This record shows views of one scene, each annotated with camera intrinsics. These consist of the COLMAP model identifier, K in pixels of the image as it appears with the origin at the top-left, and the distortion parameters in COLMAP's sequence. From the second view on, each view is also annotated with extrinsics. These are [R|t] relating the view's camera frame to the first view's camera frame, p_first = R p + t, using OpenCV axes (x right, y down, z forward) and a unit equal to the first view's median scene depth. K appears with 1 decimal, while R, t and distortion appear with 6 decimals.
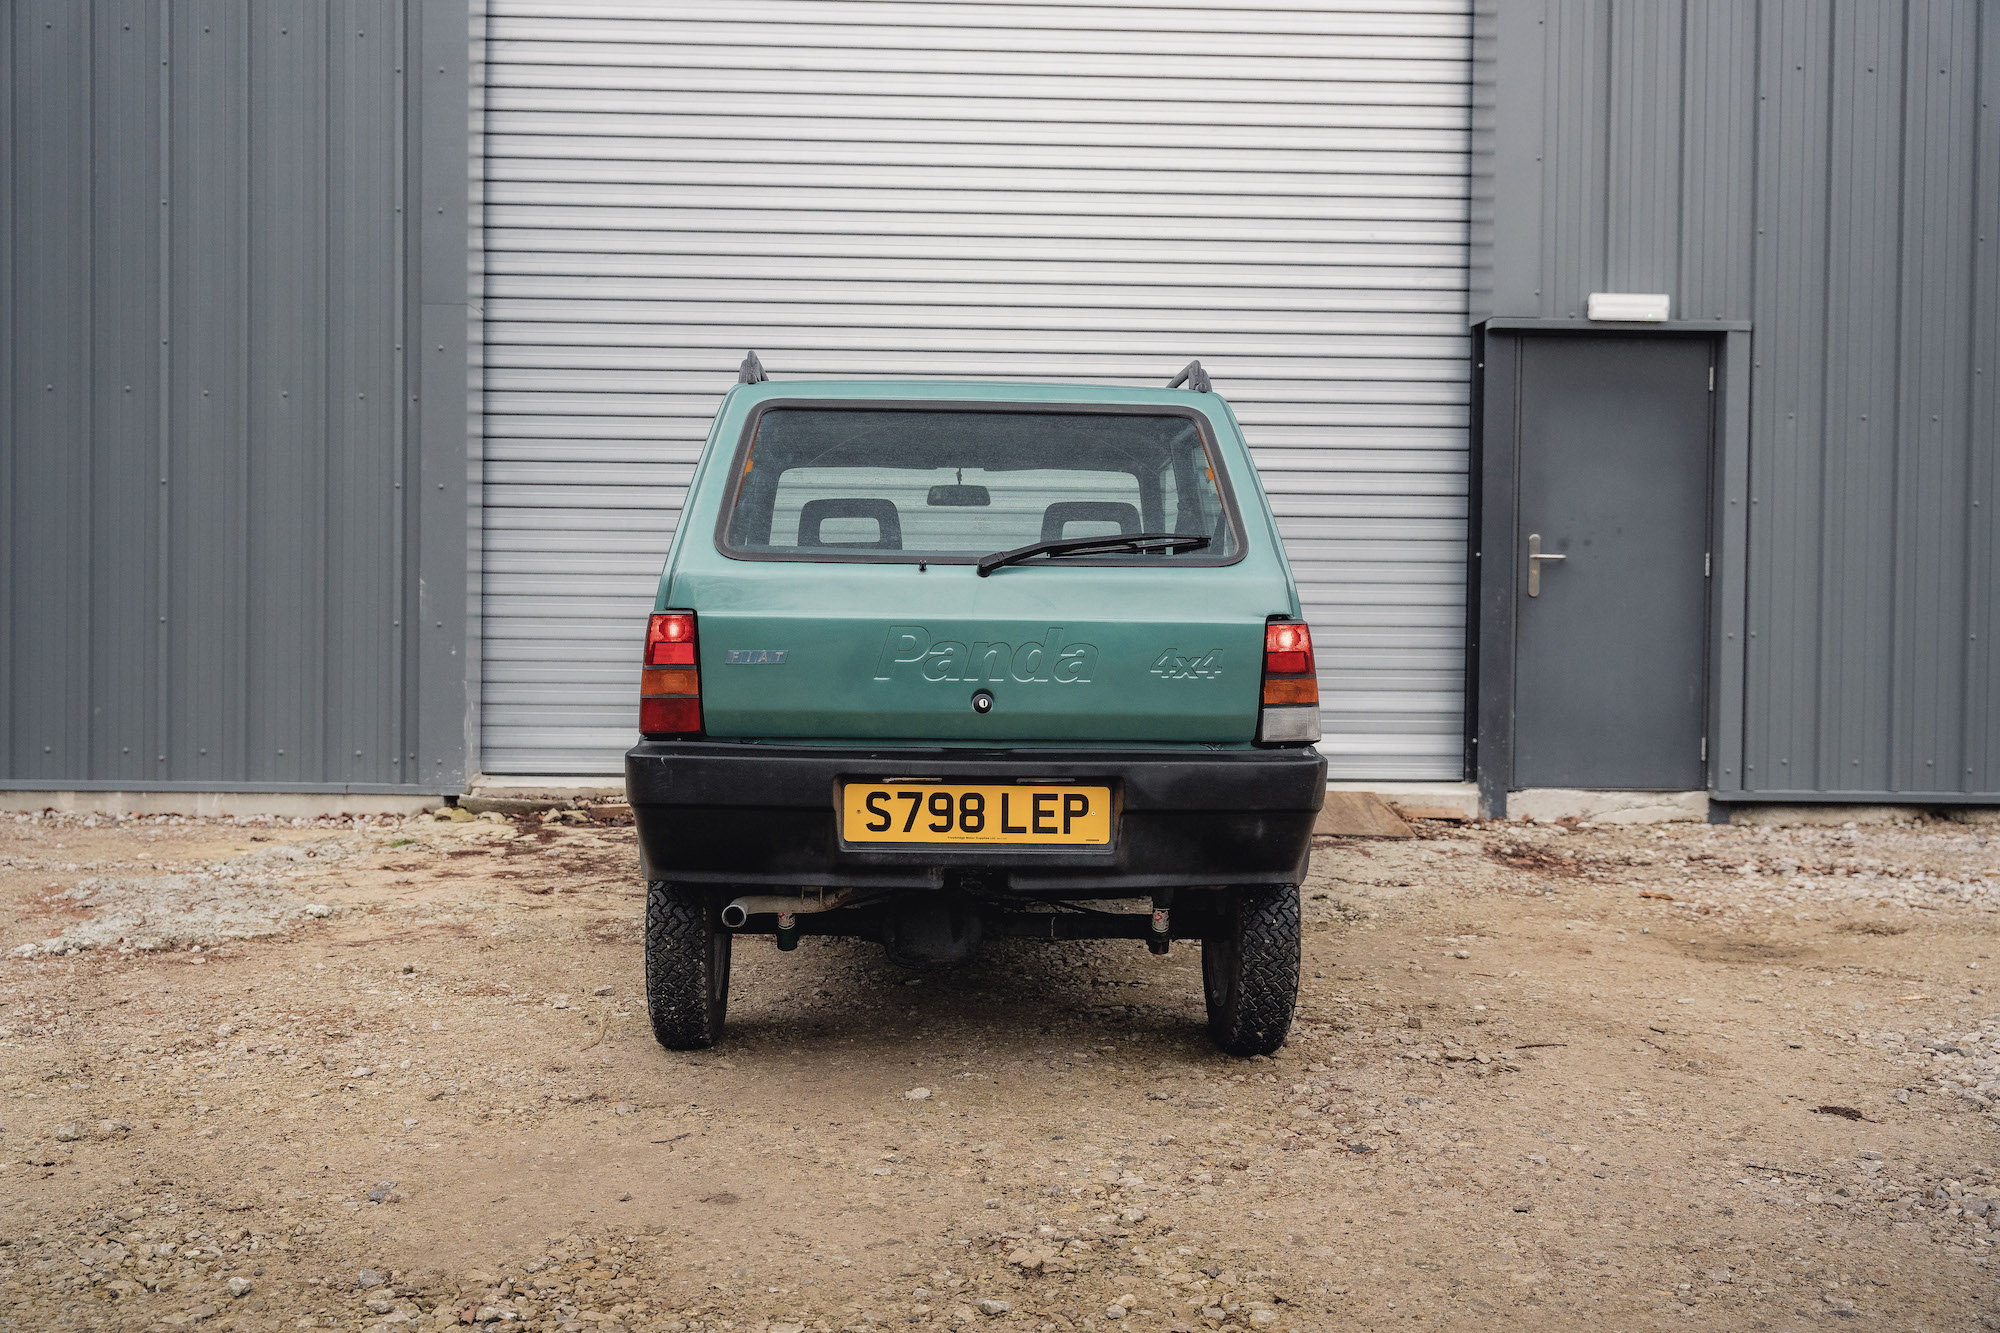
lens RADIAL K [[1983.7, 0, 998.3], [0, 1983.7, 664.5], [0, 0, 1]] dist [0.005116, 0.000553]
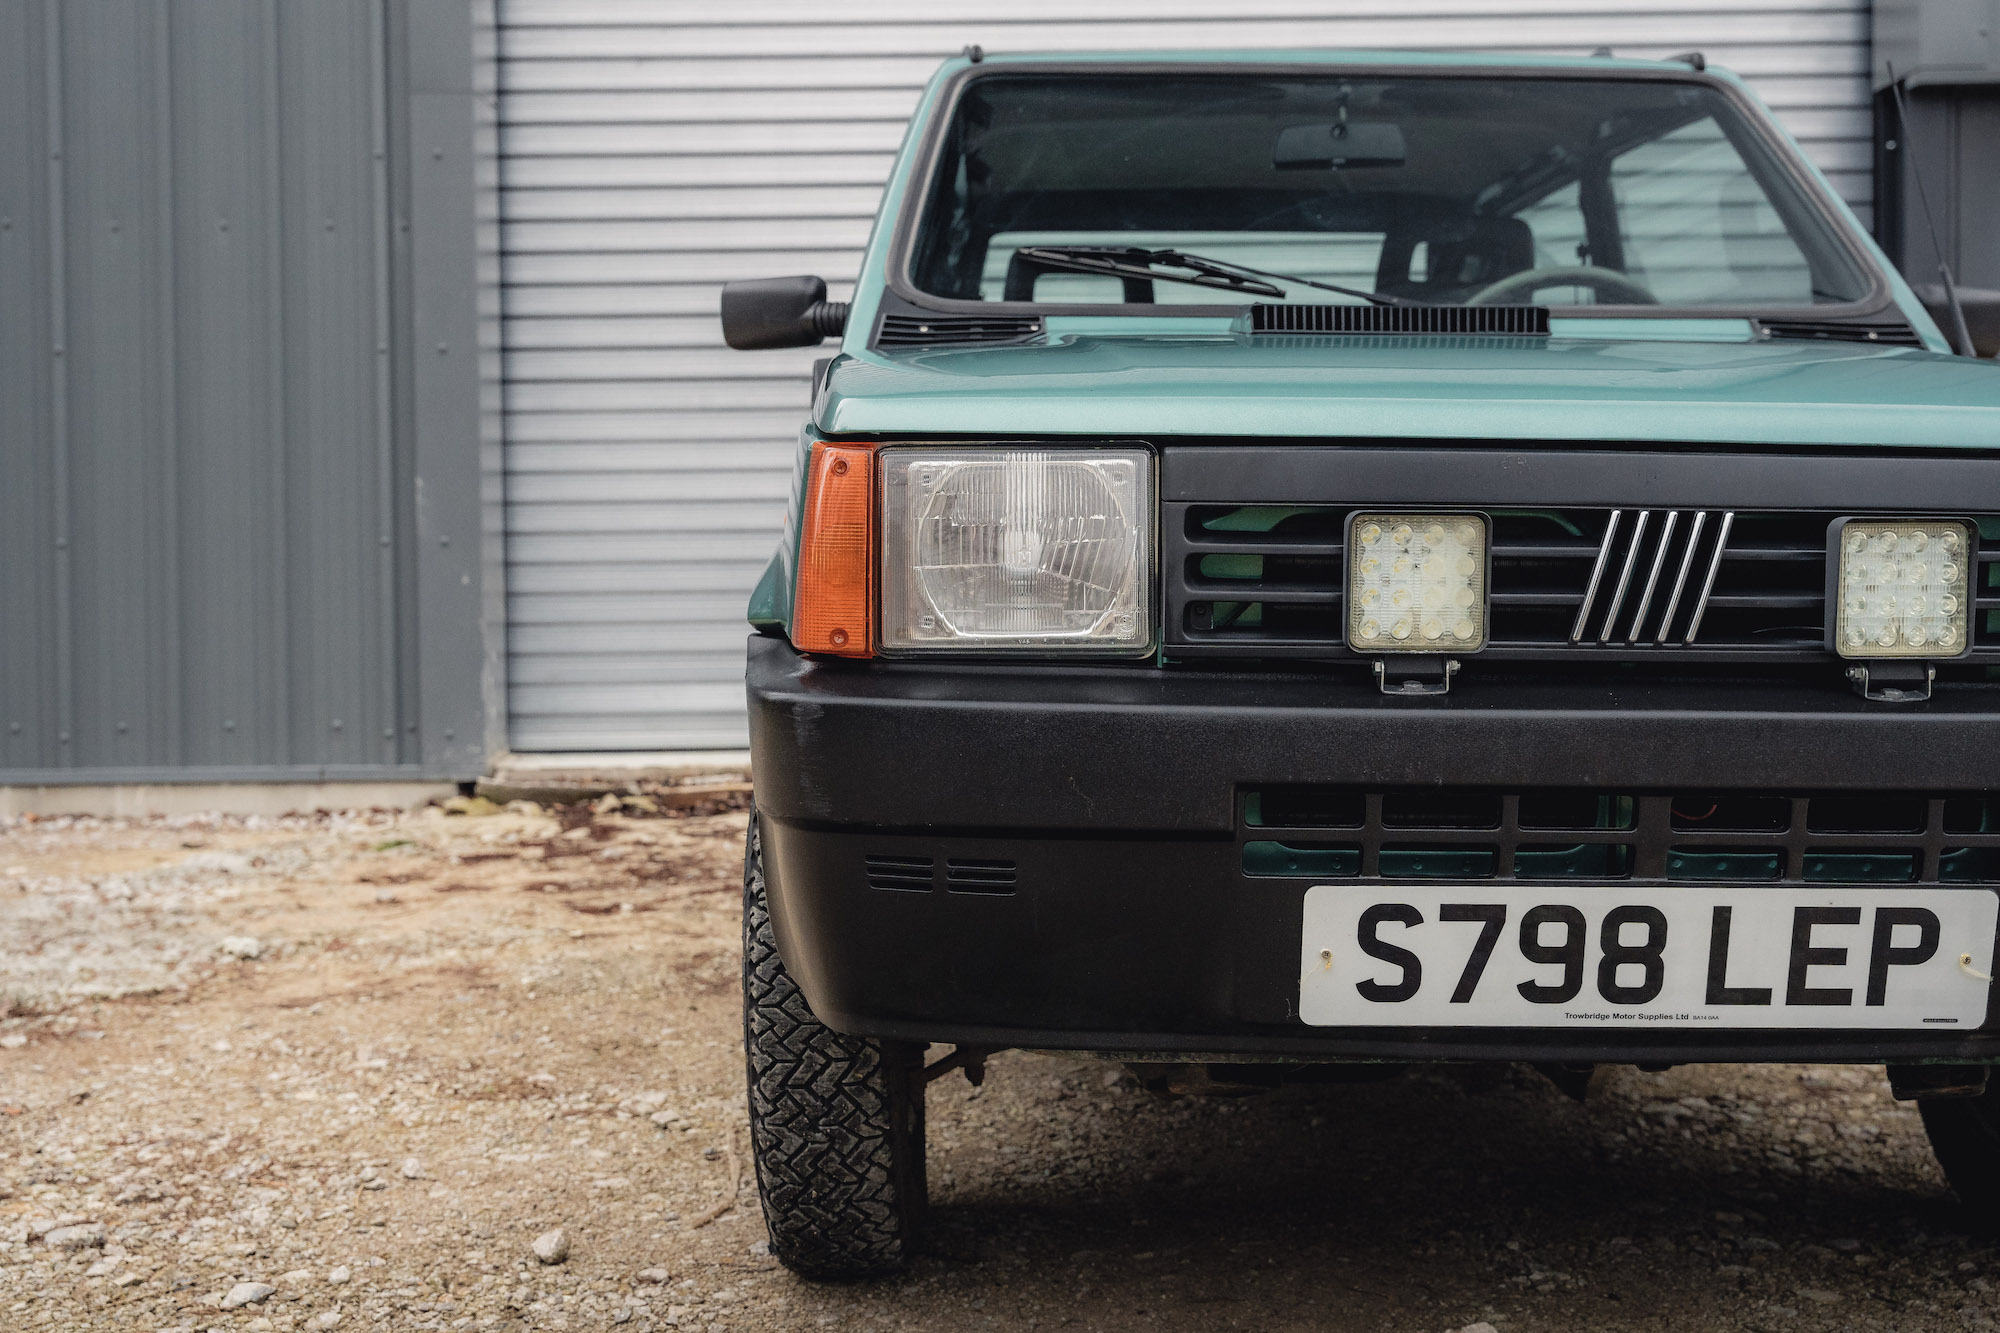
lens RADIAL K [[2134.5, 0, 1003.9], [0, 2134.5, 659.5], [0, 0, 1]] dist [0.007229, 0.006398]
pose [[0.999241, -0.024690, -0.030116, -0.114600], [0.024625, 0.999694, -0.002536, 0.057135], [0.030170, 0.001792, 0.999543, 0.467481]]
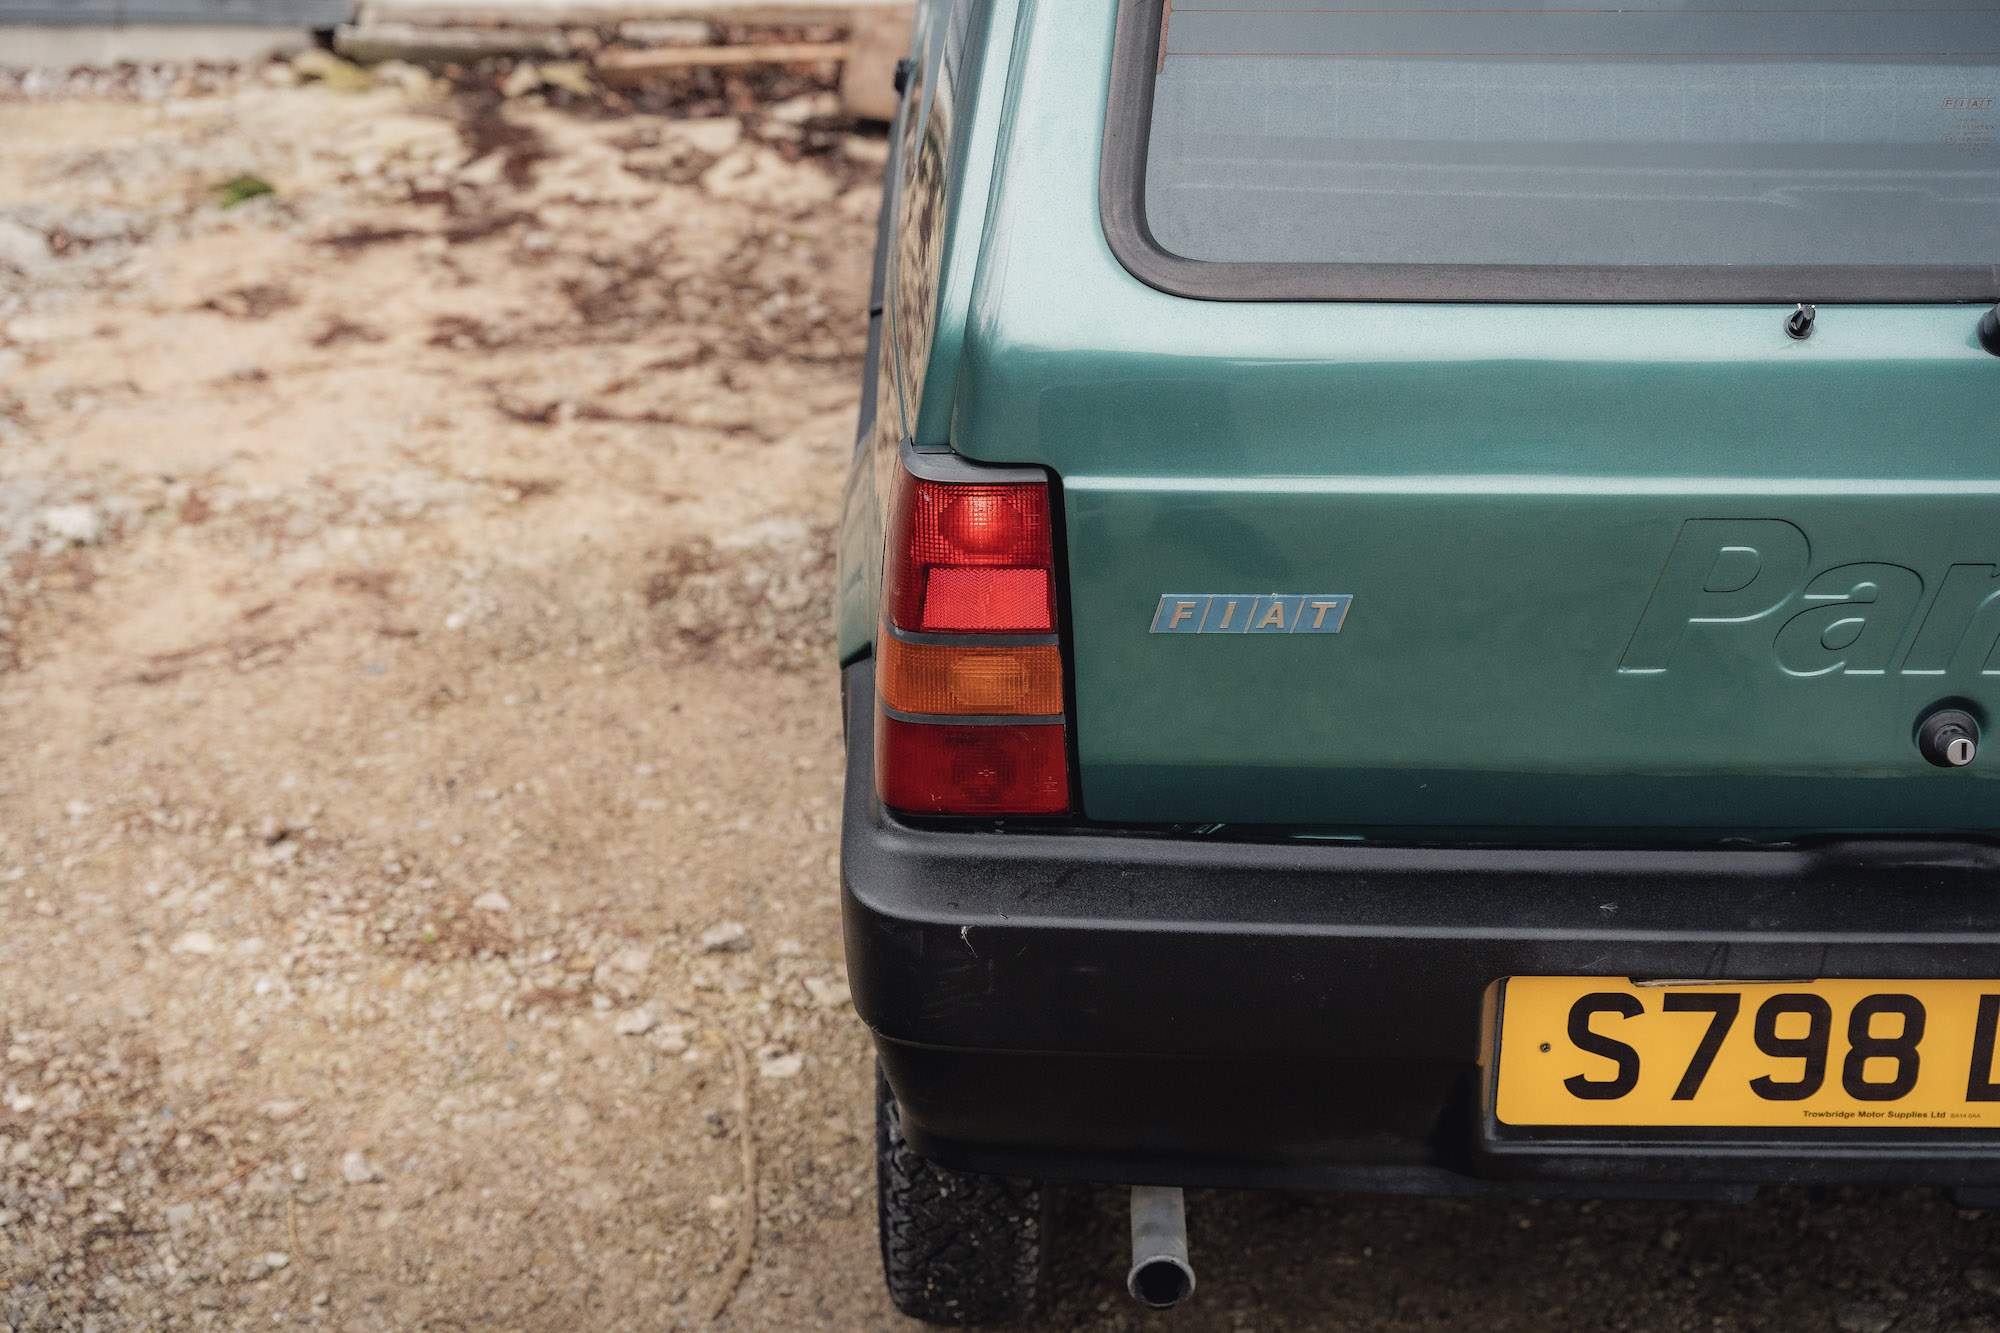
lens RADIAL K [[2921.0, 0, 927.7], [0, 2921.0, 522.0], [0, 0, 1]] dist [0.178465, -0.502210]
pose [[0.997254, 0.006220, -0.073796, -0.122510], [0.020627, 0.933706, 0.357447, -0.166268], [0.071127, -0.357988, 0.931013, 0.497722]]
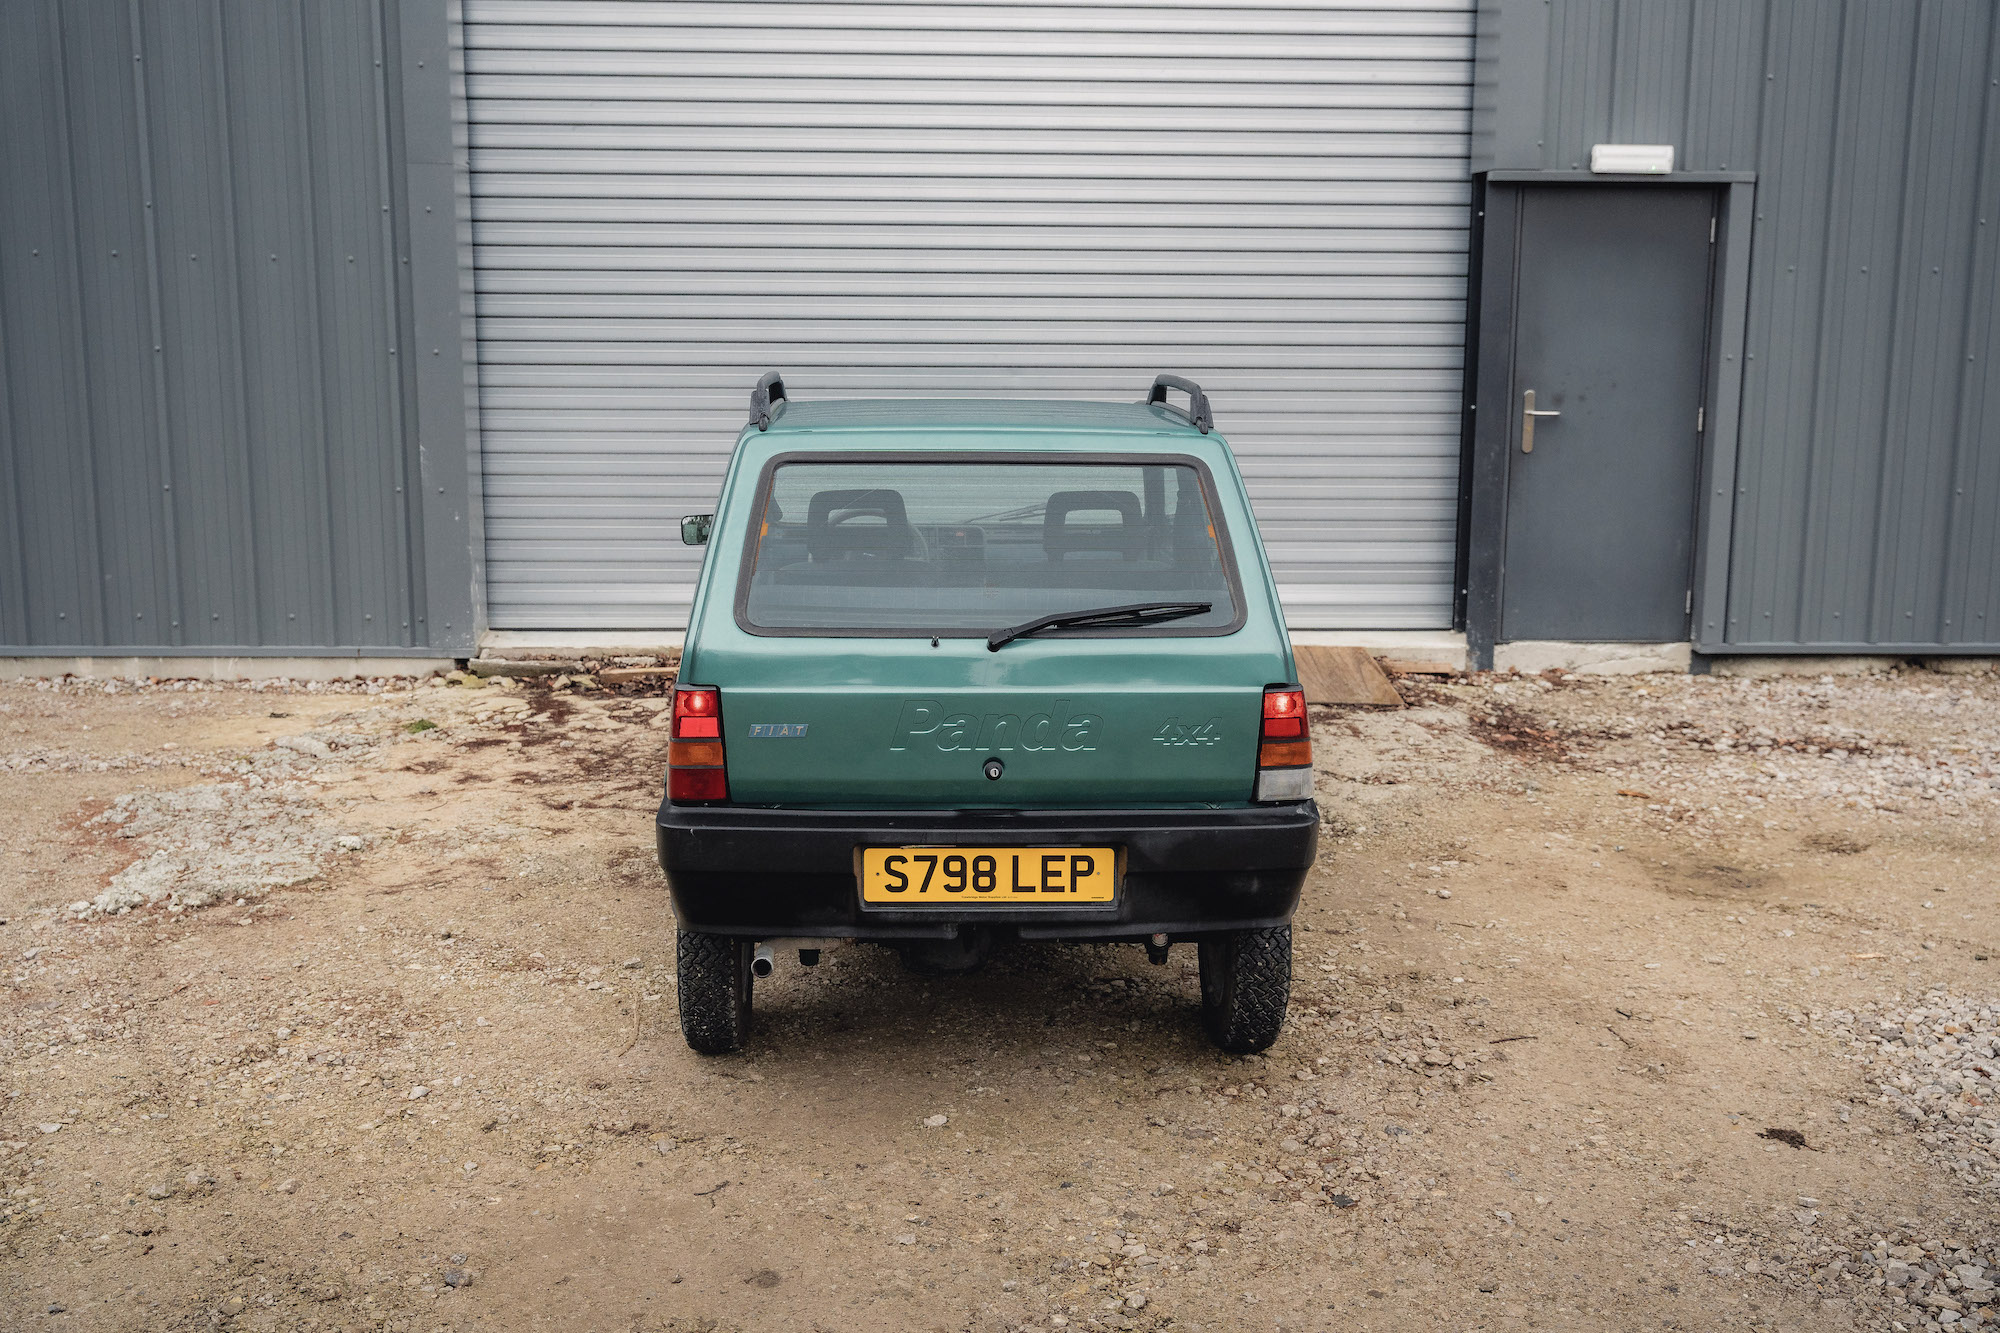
lens RADIAL K [[2005.1, 0, 993.3], [0, 2005.1, 623.7], [0, 0, 1]] dist [0.001552, 0.012510]
pose [[0.999987, -0.003935, 0.003214, -0.010227], [0.003455, 0.990469, 0.137695, -0.182949], [-0.003726, -0.137682, 0.990469, -0.041663]]
